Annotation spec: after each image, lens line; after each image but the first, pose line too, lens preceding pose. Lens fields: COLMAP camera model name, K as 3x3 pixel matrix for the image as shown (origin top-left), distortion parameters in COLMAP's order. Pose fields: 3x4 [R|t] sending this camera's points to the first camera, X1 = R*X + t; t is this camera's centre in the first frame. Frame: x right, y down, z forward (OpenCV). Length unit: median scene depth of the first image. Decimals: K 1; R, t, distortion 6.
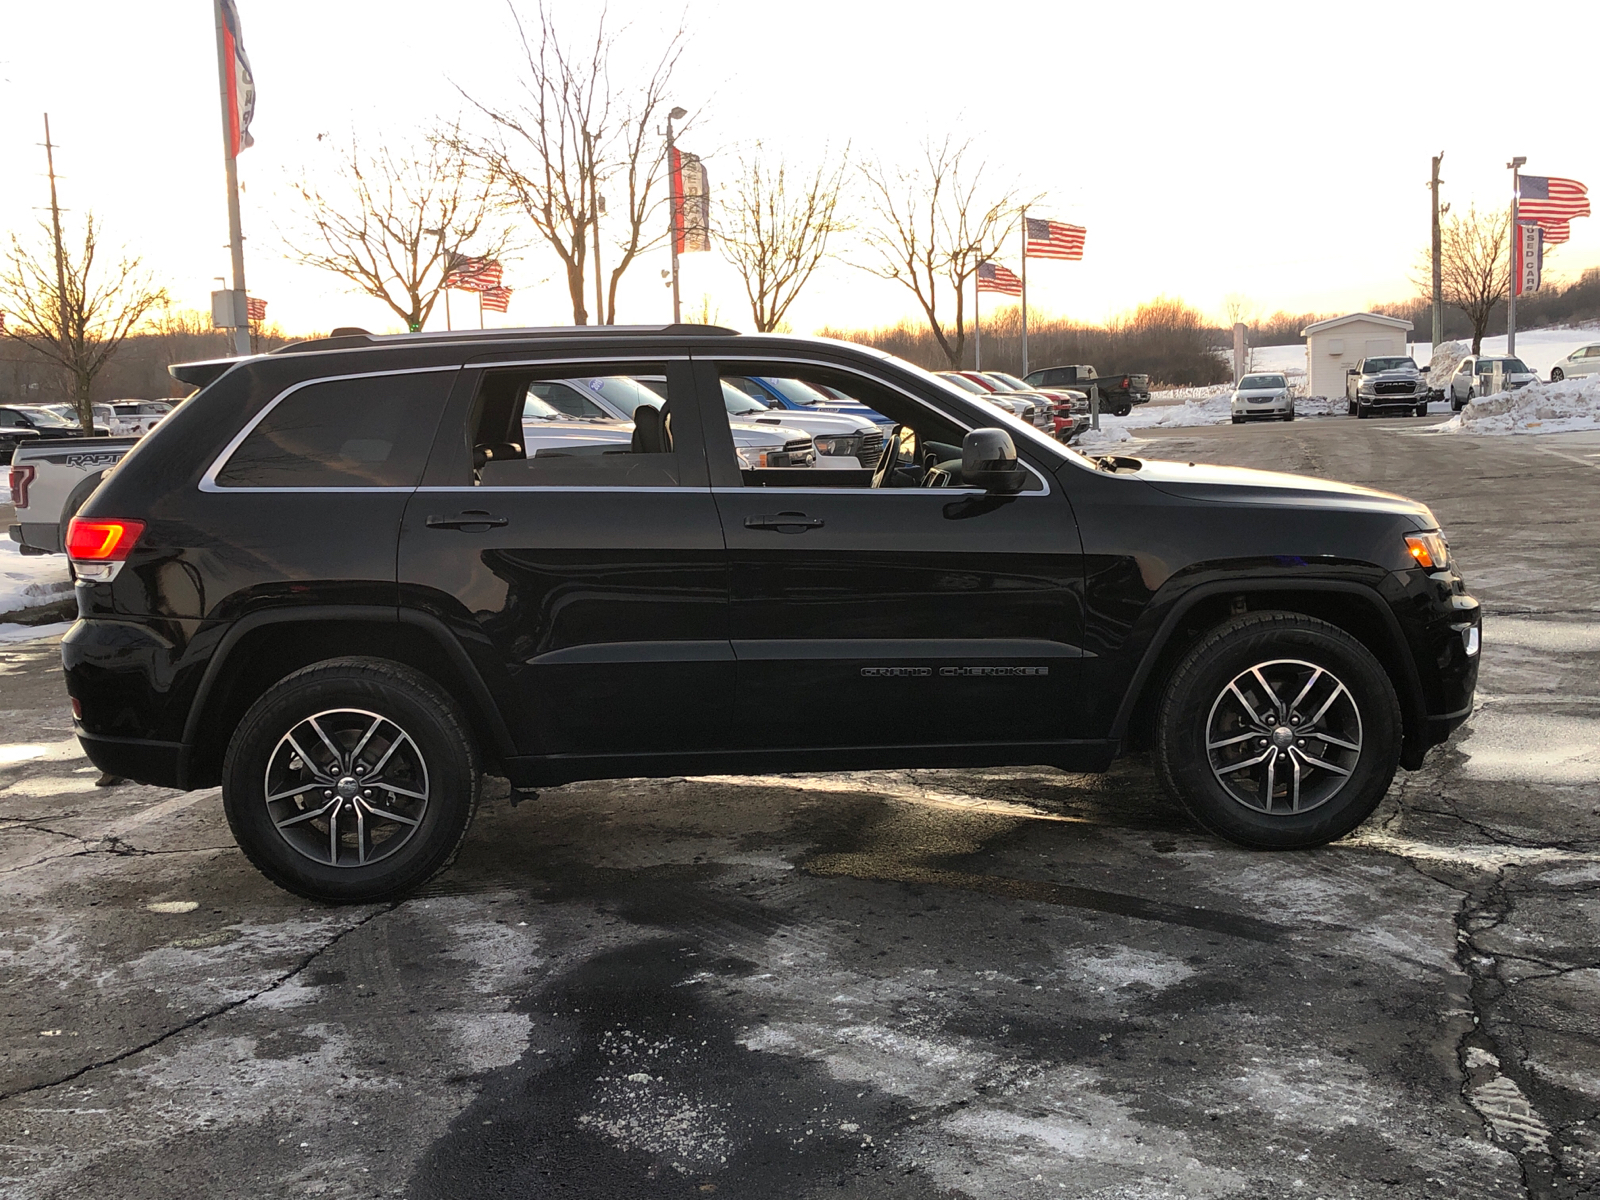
lens RADIAL K [[1724.3, 0, 797.0], [0, 1724.3, 577.6], [0, 0, 1]] dist [0.111624, -0.325750]
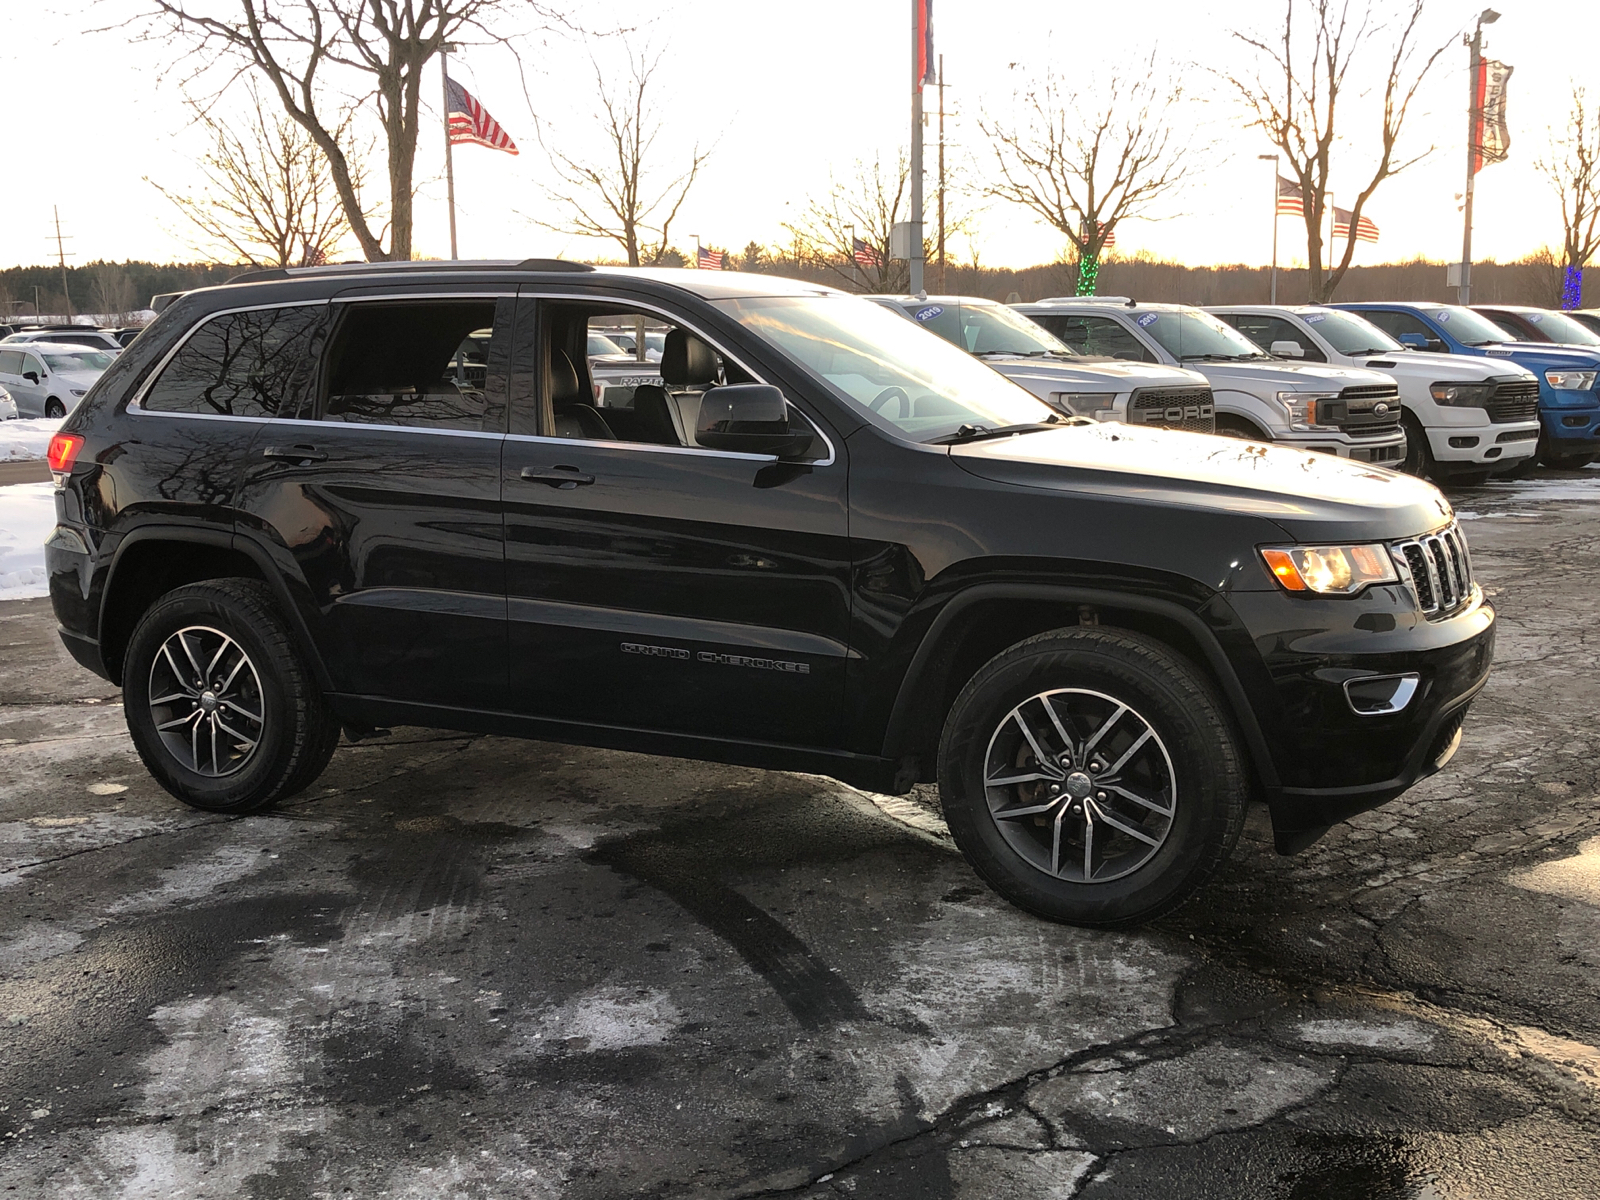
lens RADIAL K [[1719.1, 0, 792.6], [0, 1719.1, 593.8], [0, 0, 1]] dist [0.138453, -0.445422]
pose [[0.874137, 0.095858, -0.476126, 0.549301], [-0.072205, 0.995084, 0.067775, -0.041275], [0.480282, -0.024866, 0.876761, 0.249582]]
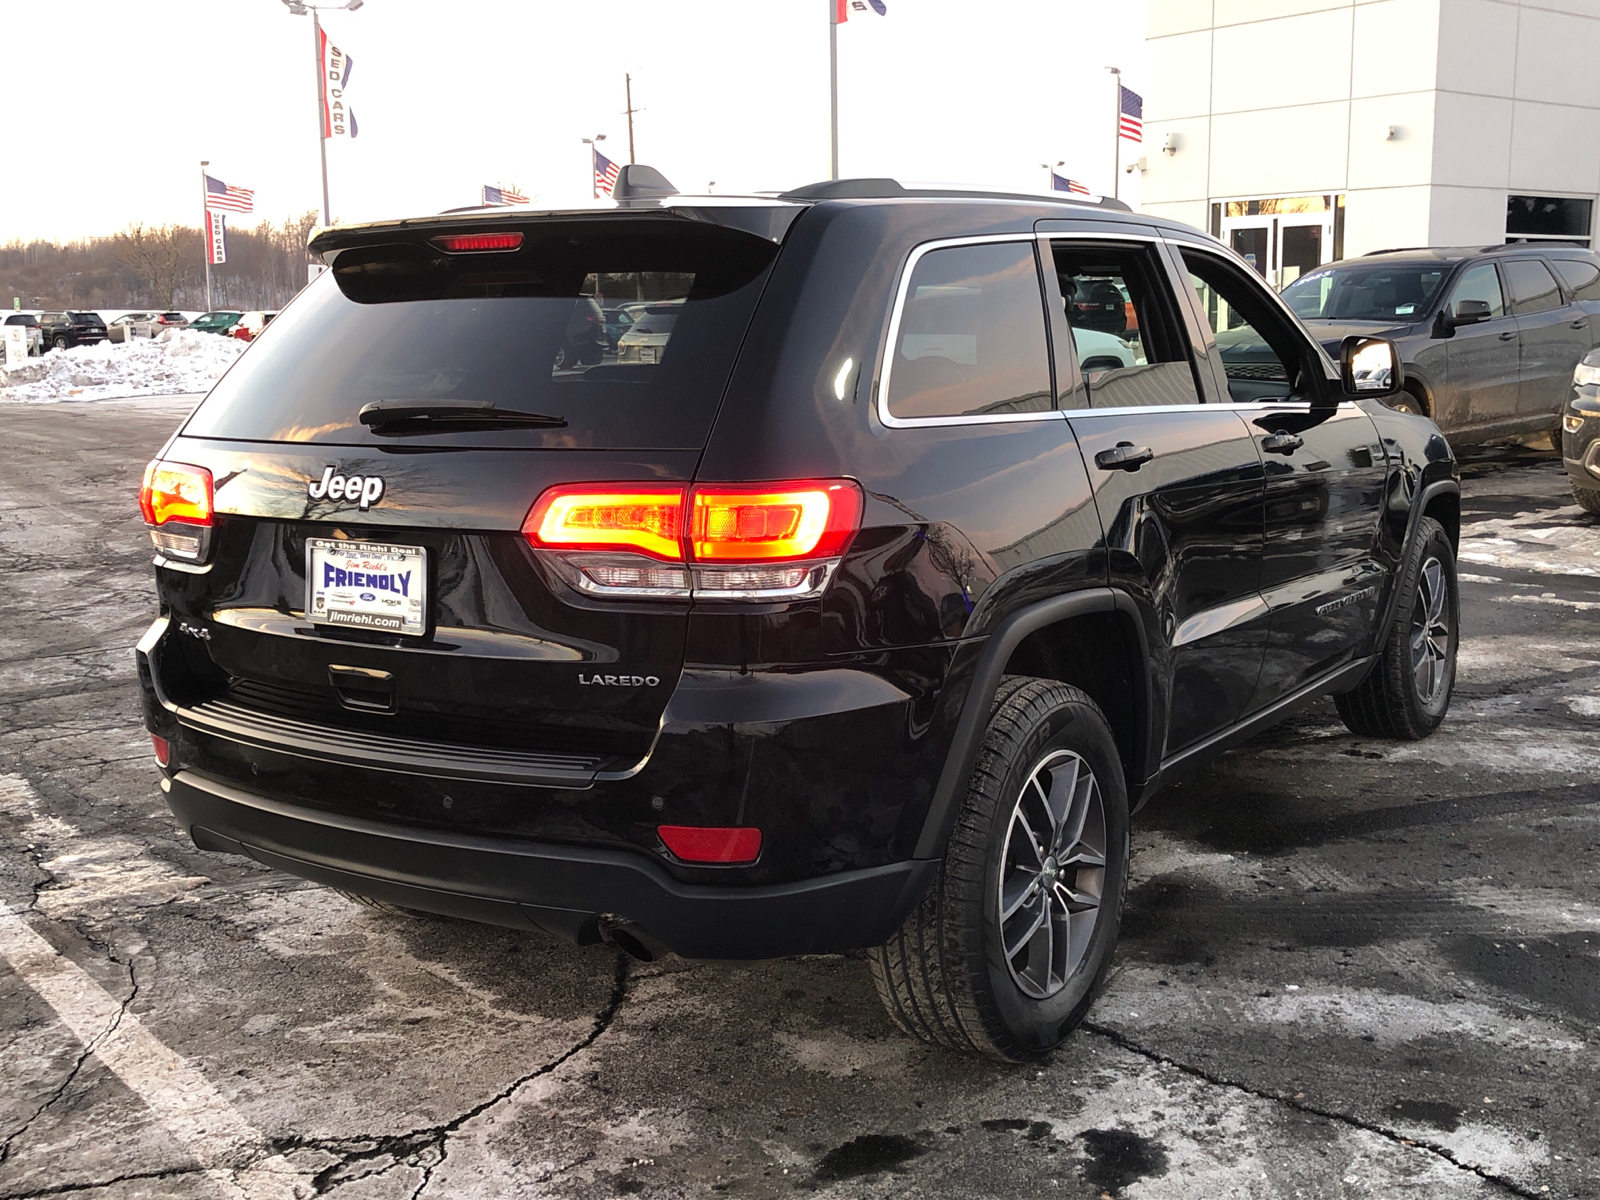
lens RADIAL K [[1724.3, 0, 797.0], [0, 1724.3, 577.6], [0, 0, 1]] dist [0.111624, -0.325750]
pose [[0.592165, -0.094727, 0.800230, -0.831294], [0.083972, 0.994914, 0.055634, -0.034230], [-0.801430, 0.034253, 0.597107, 0.686418]]
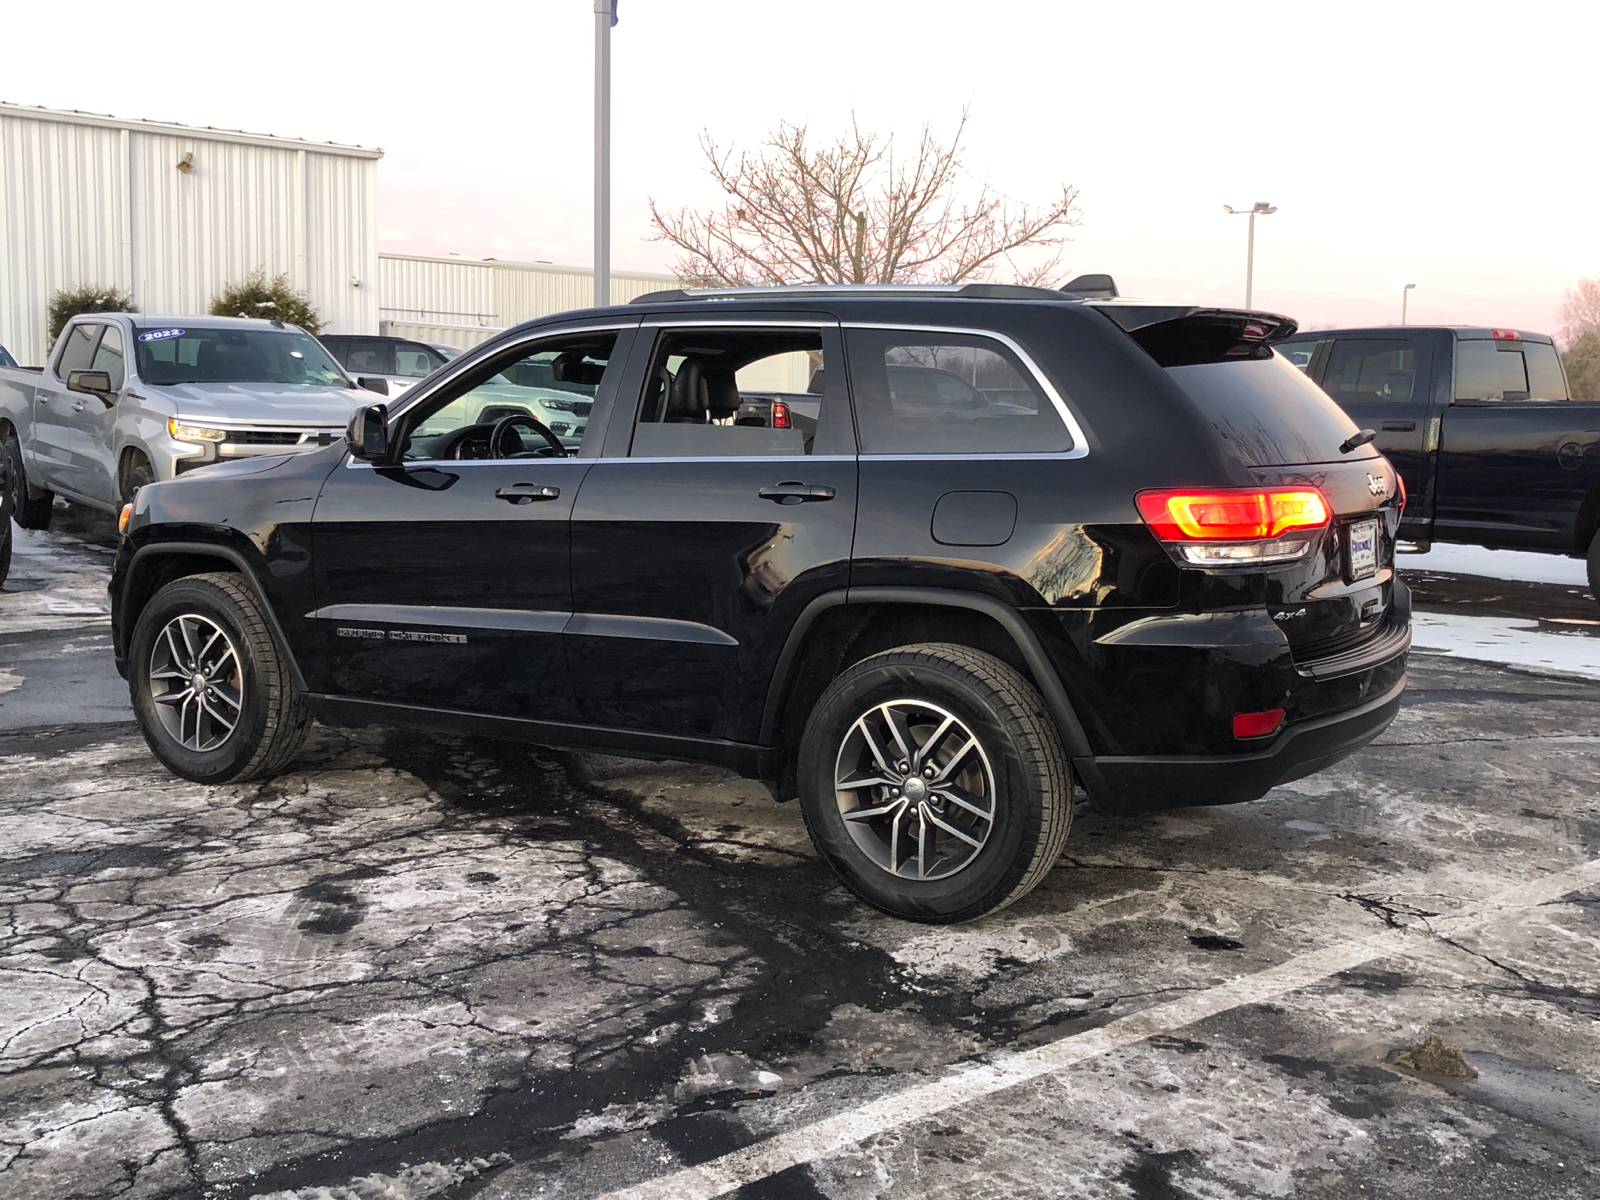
lens RADIAL K [[1724.3, 0, 797.0], [0, 1724.3, 577.6], [0, 0, 1]] dist [0.111624, -0.325750]
pose [[-0.821260, -0.032217, 0.569644, -0.726740], [0.078536, 0.982517, 0.168794, -0.175730], [-0.565124, 0.183361, -0.804372, 2.073238]]
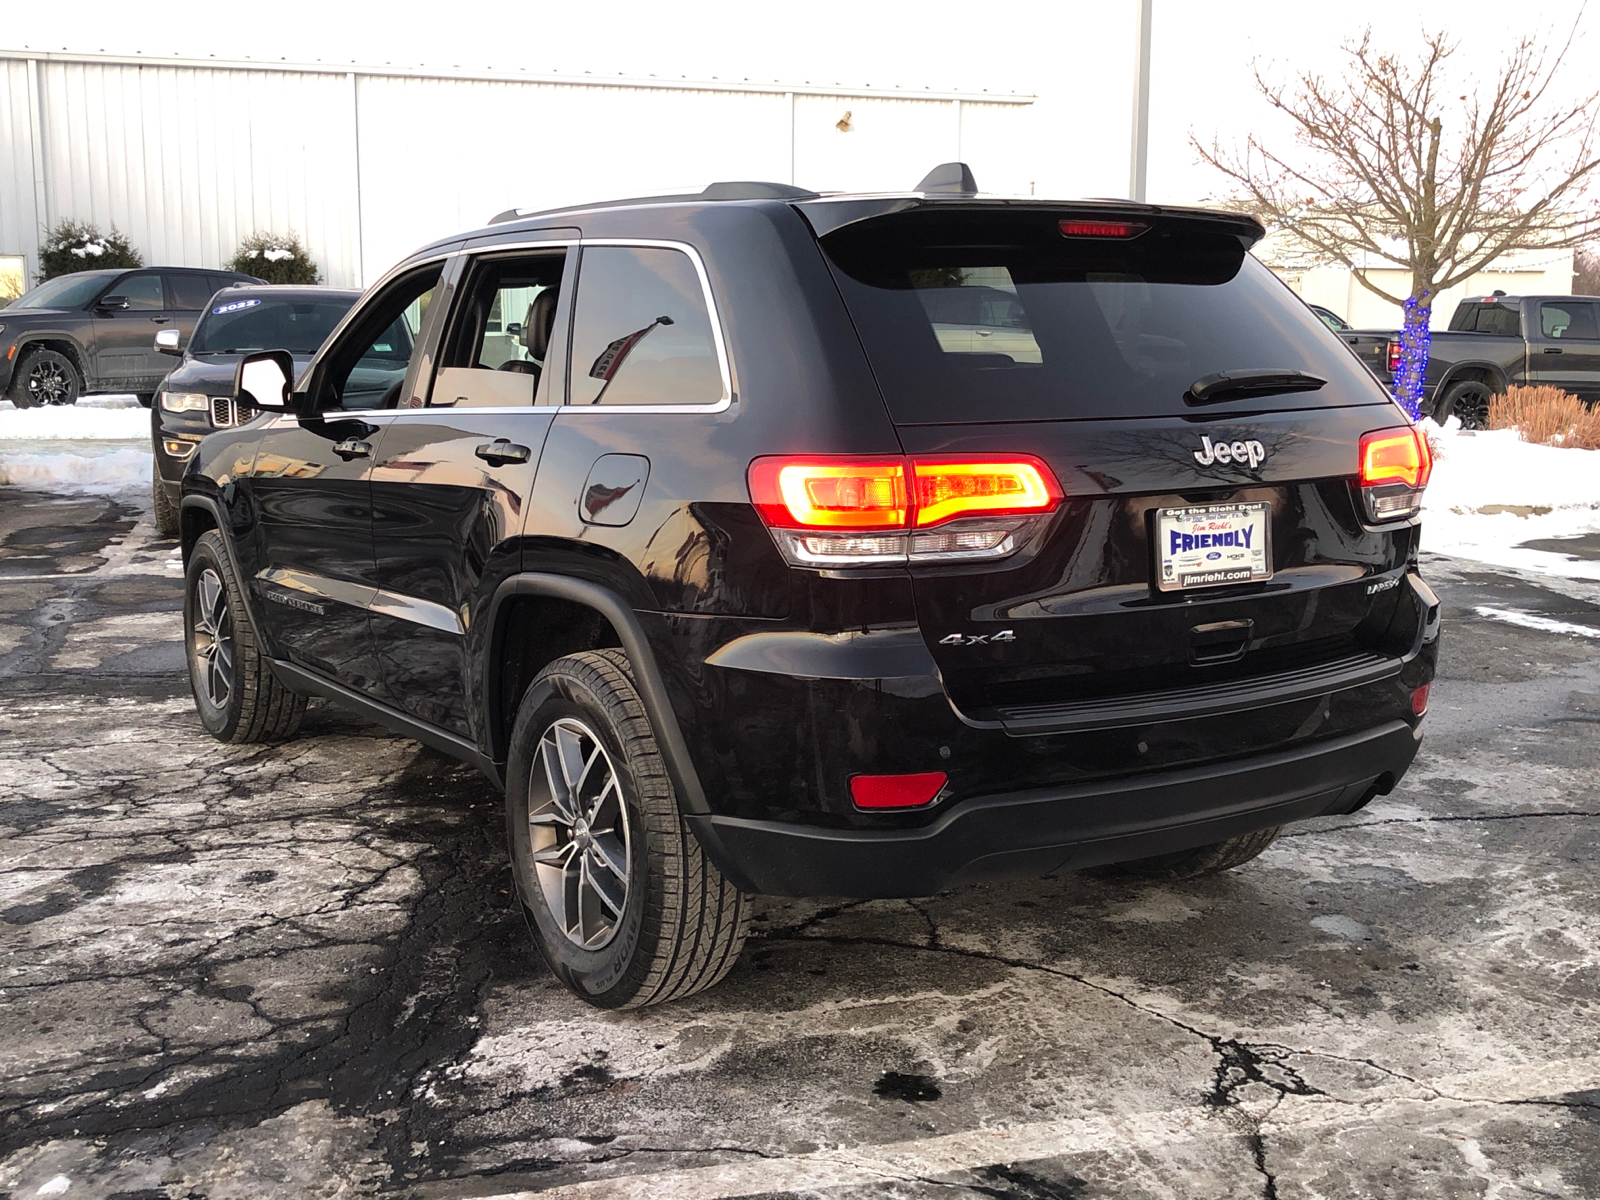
lens RADIAL K [[1724.3, 0, 797.0], [0, 1724.3, 577.6], [0, 0, 1]] dist [0.111624, -0.325750]
pose [[-0.503733, -0.077533, 0.860373, -0.913249], [0.114806, 0.981121, 0.155632, -0.114939], [-0.856197, 0.177173, -0.485322, 1.593621]]
